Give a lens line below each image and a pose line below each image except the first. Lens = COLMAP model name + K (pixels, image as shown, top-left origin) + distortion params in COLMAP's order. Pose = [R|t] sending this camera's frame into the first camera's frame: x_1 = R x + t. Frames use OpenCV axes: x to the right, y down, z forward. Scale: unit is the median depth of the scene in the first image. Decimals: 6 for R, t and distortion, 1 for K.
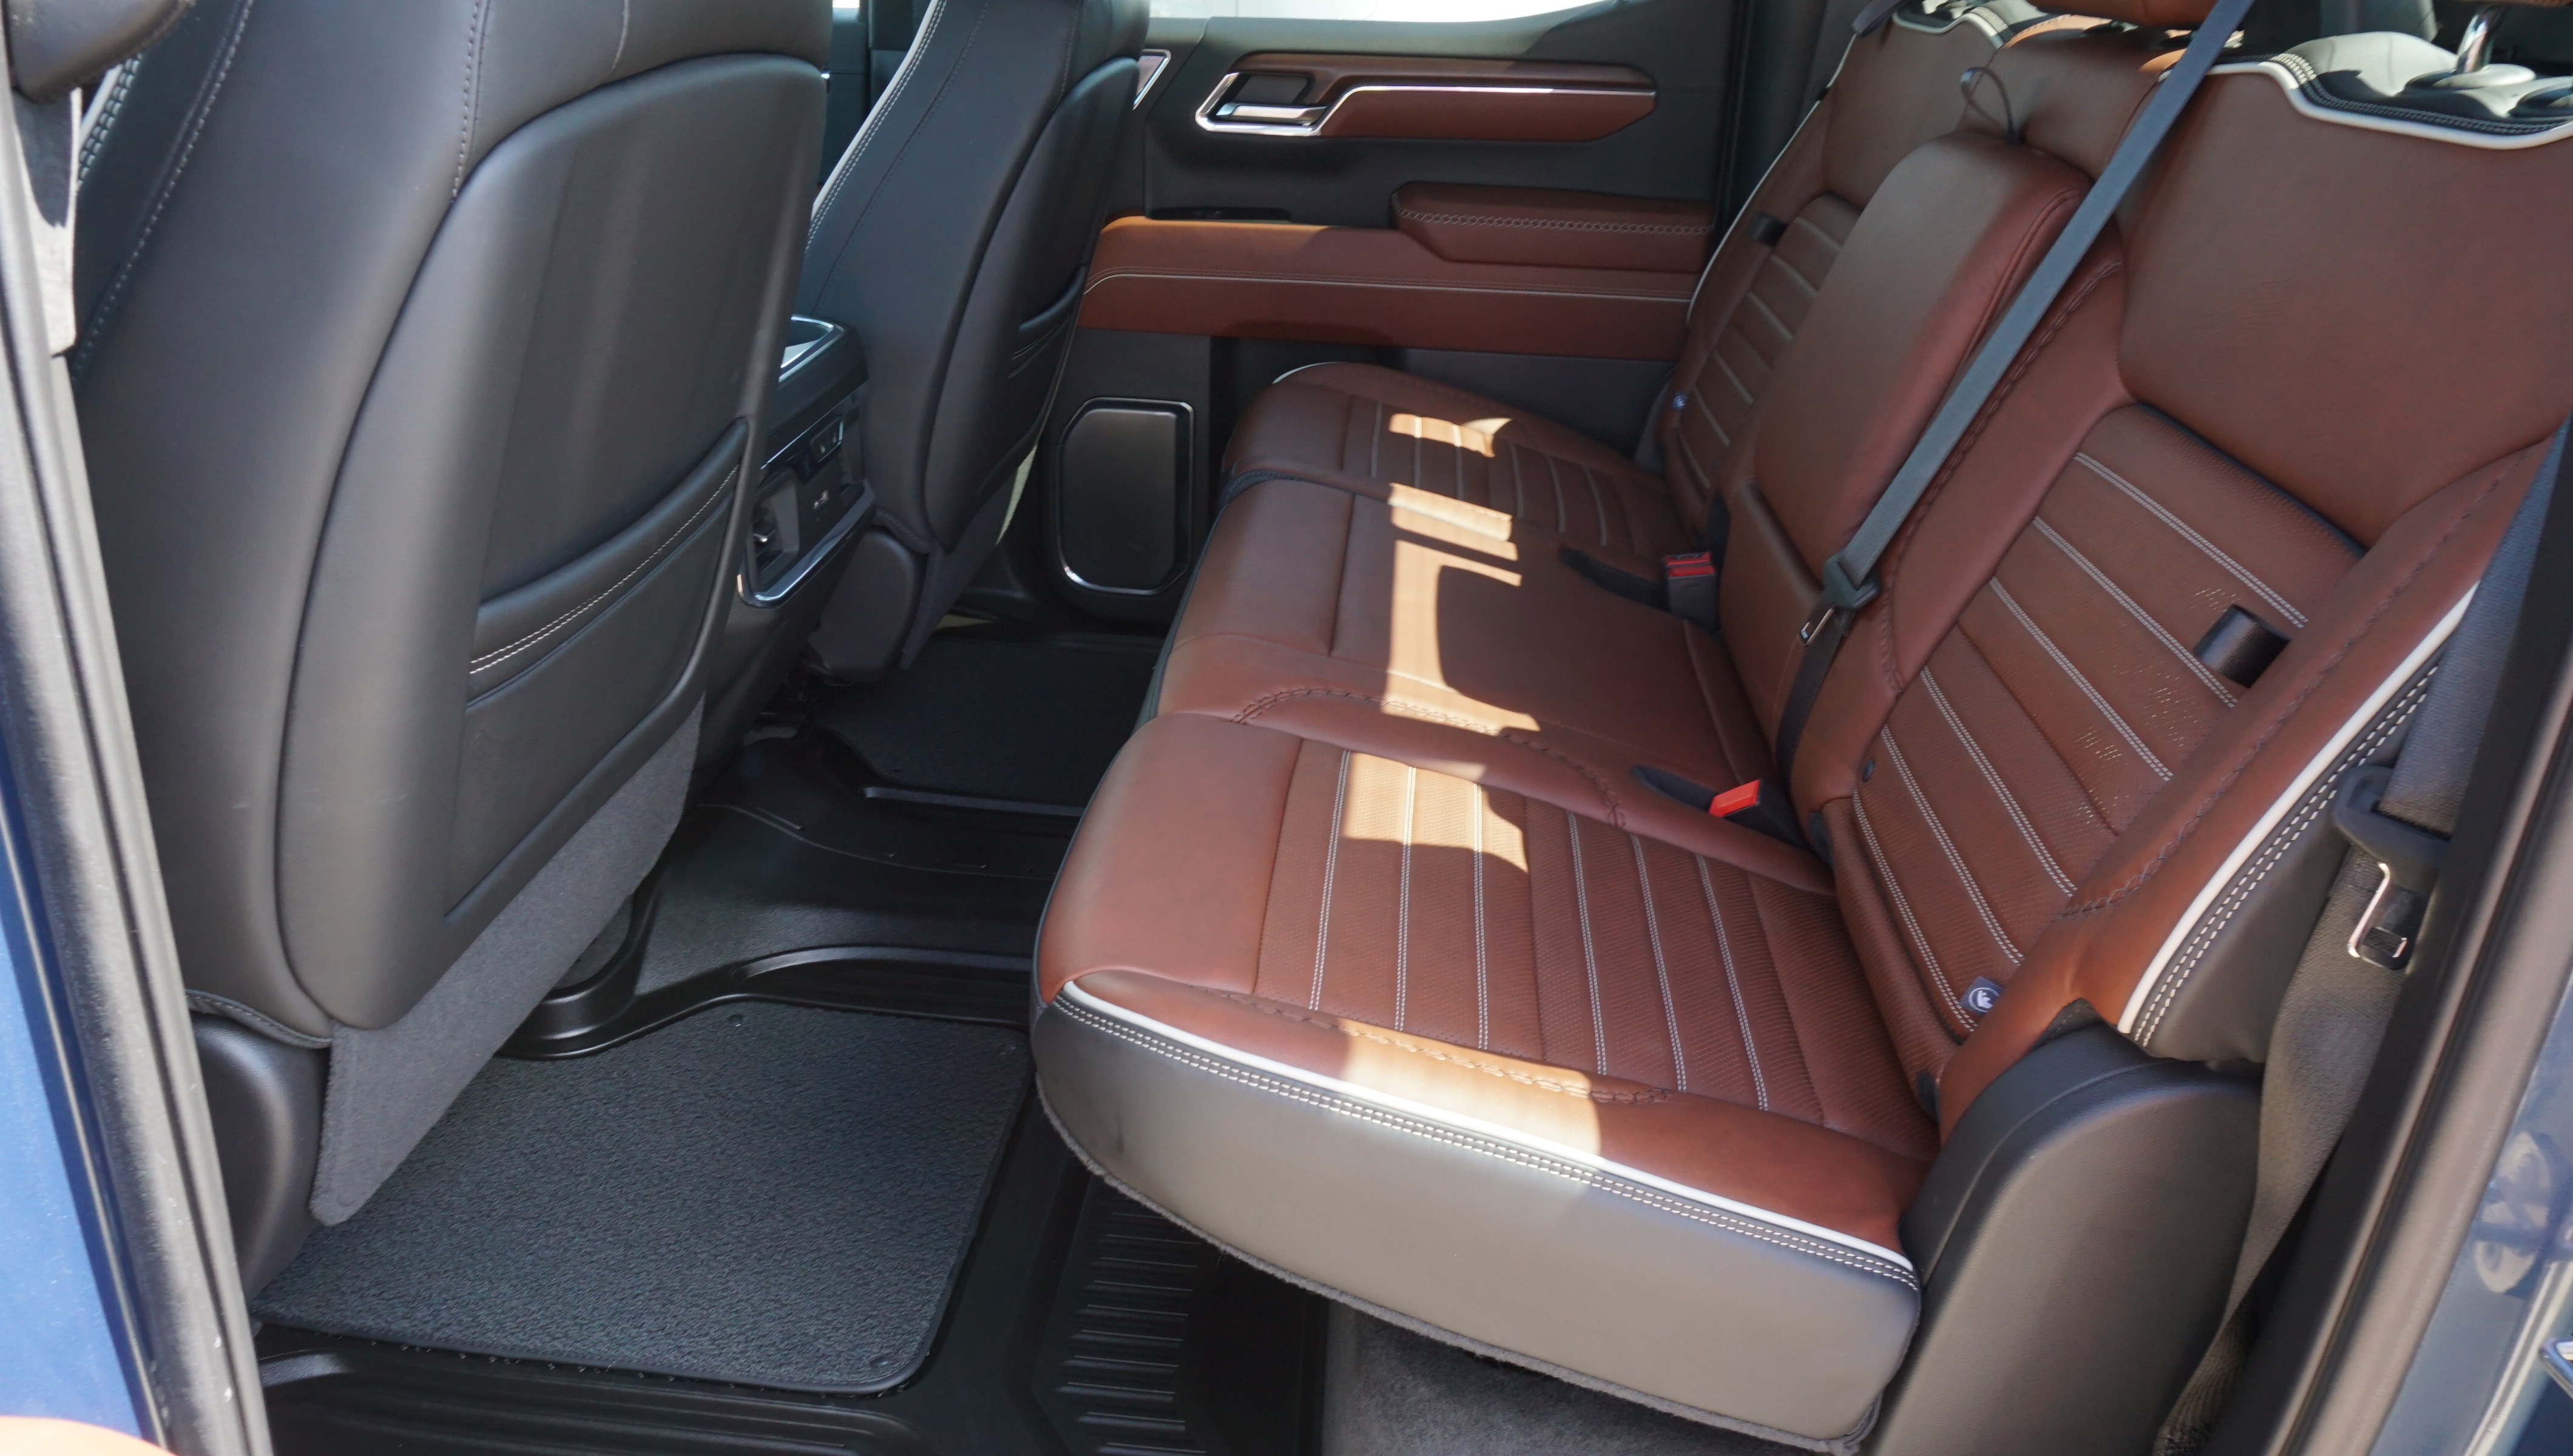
lens RADIAL K [[1722.1, 0, 1283.8], [0, 1722.1, 713.3], [0, 0, 1]] dist [-0.042287, 0.031126]
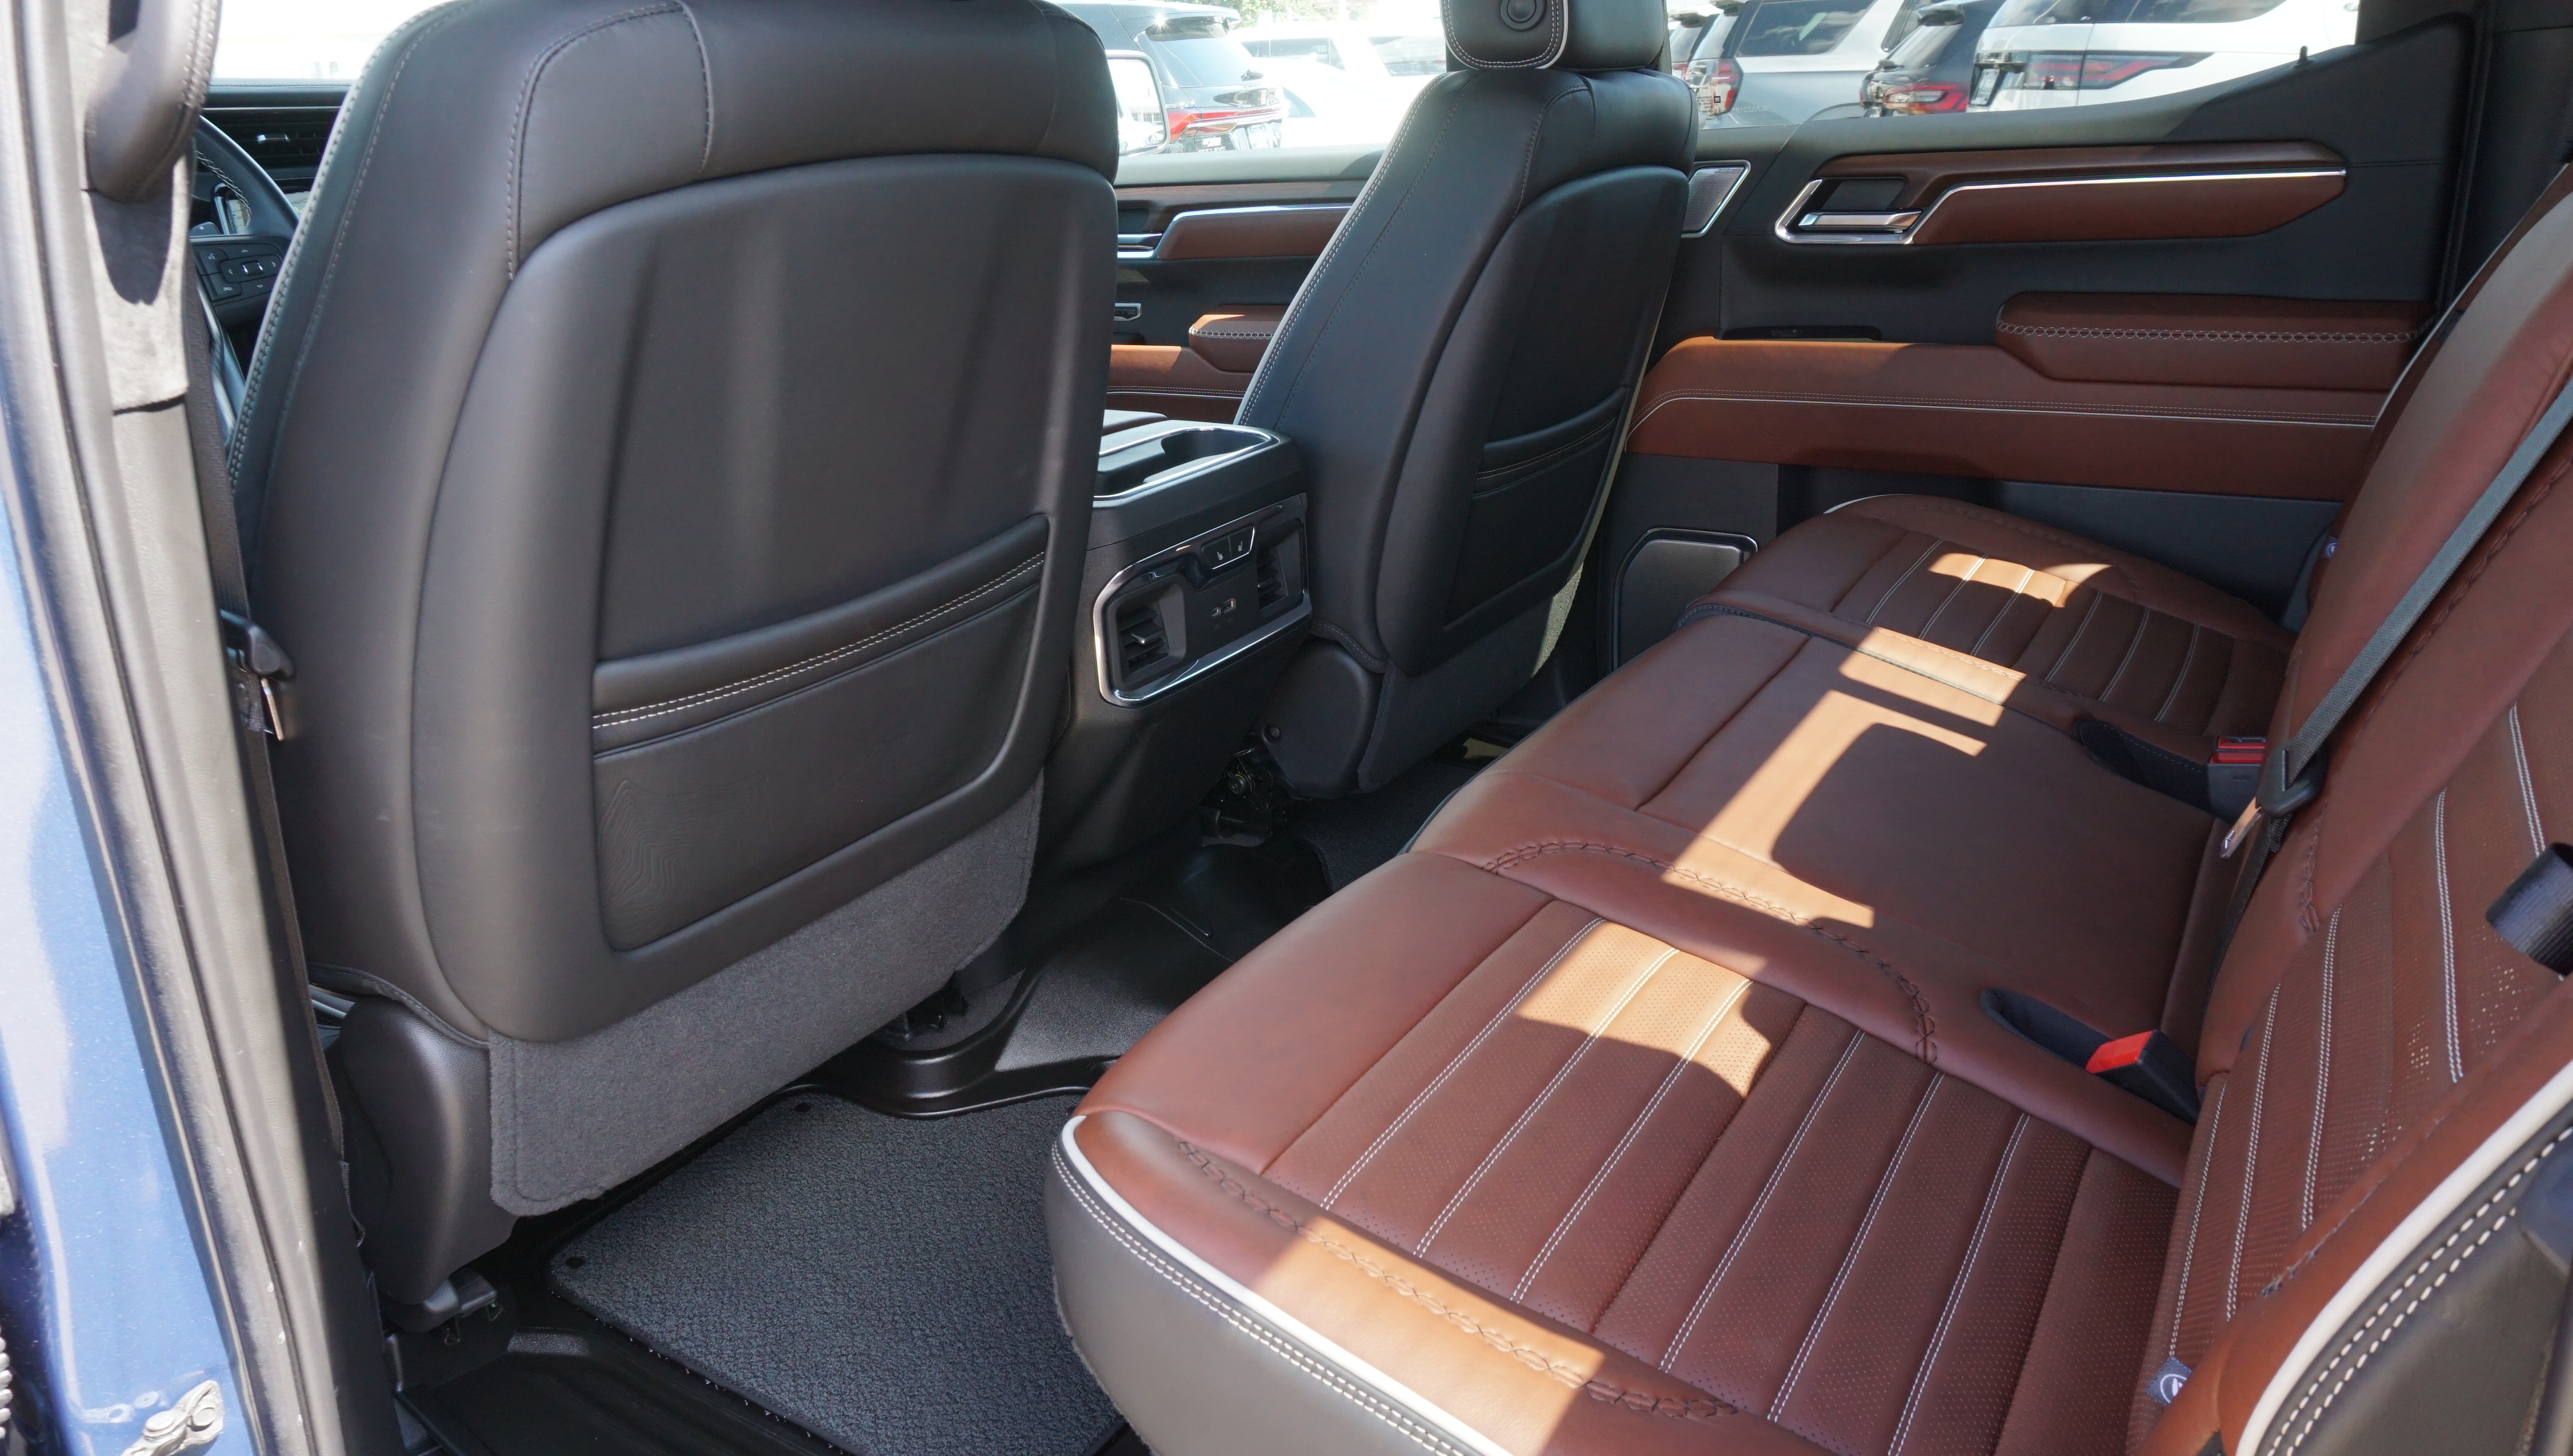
lens RADIAL K [[1722.1, 0, 1274.1], [0, 1722.1, 715.3], [0, 0, 1]] dist [-0.042287, 0.031126]
pose [[0.886187, 0.078520, -0.456627, 0.258623], [-0.115786, 0.991796, -0.054162, -0.012638], [0.448628, 0.100869, 0.888008, 0.151126]]
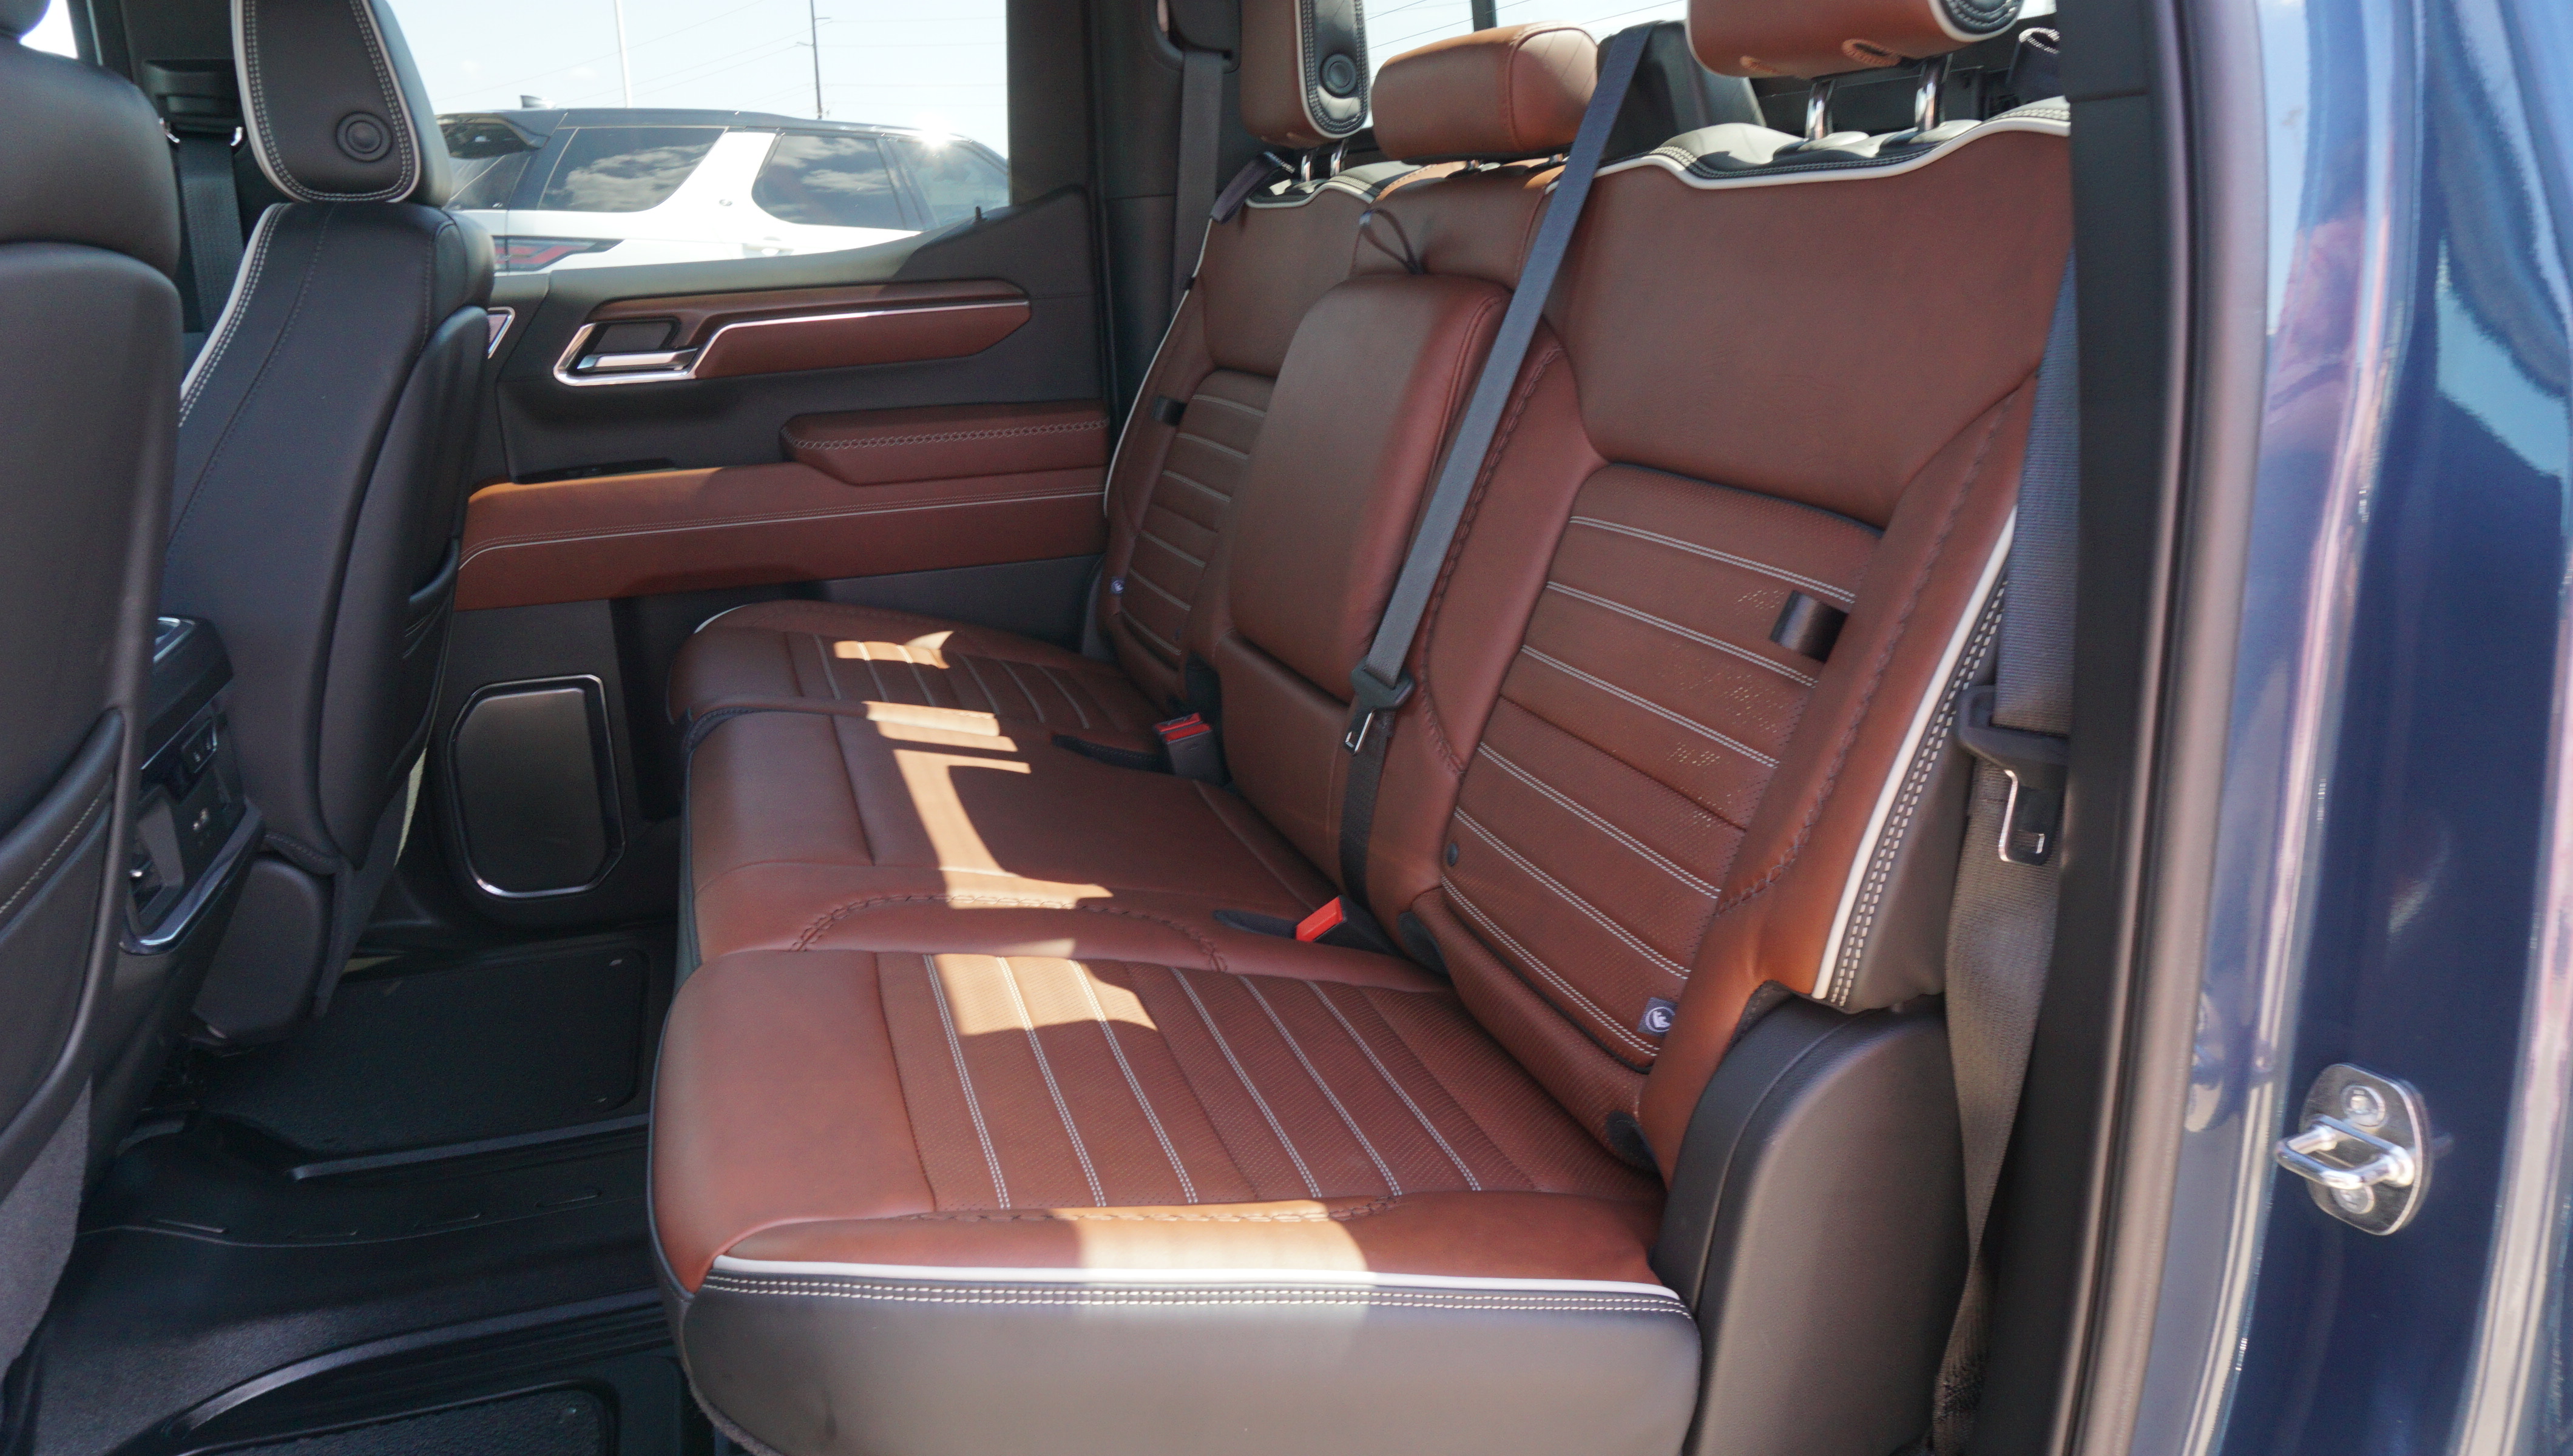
lens RADIAL K [[1722.1, 0, 1280.2], [0, 1722.1, 722.3], [0, 0, 1]] dist [-0.042287, 0.031126]
pose [[0.918734, -0.170346, 0.356244, -0.088961], [0.220398, 0.969778, -0.104672, 0.036618], [-0.327647, 0.174681, 0.928512, 0.067360]]
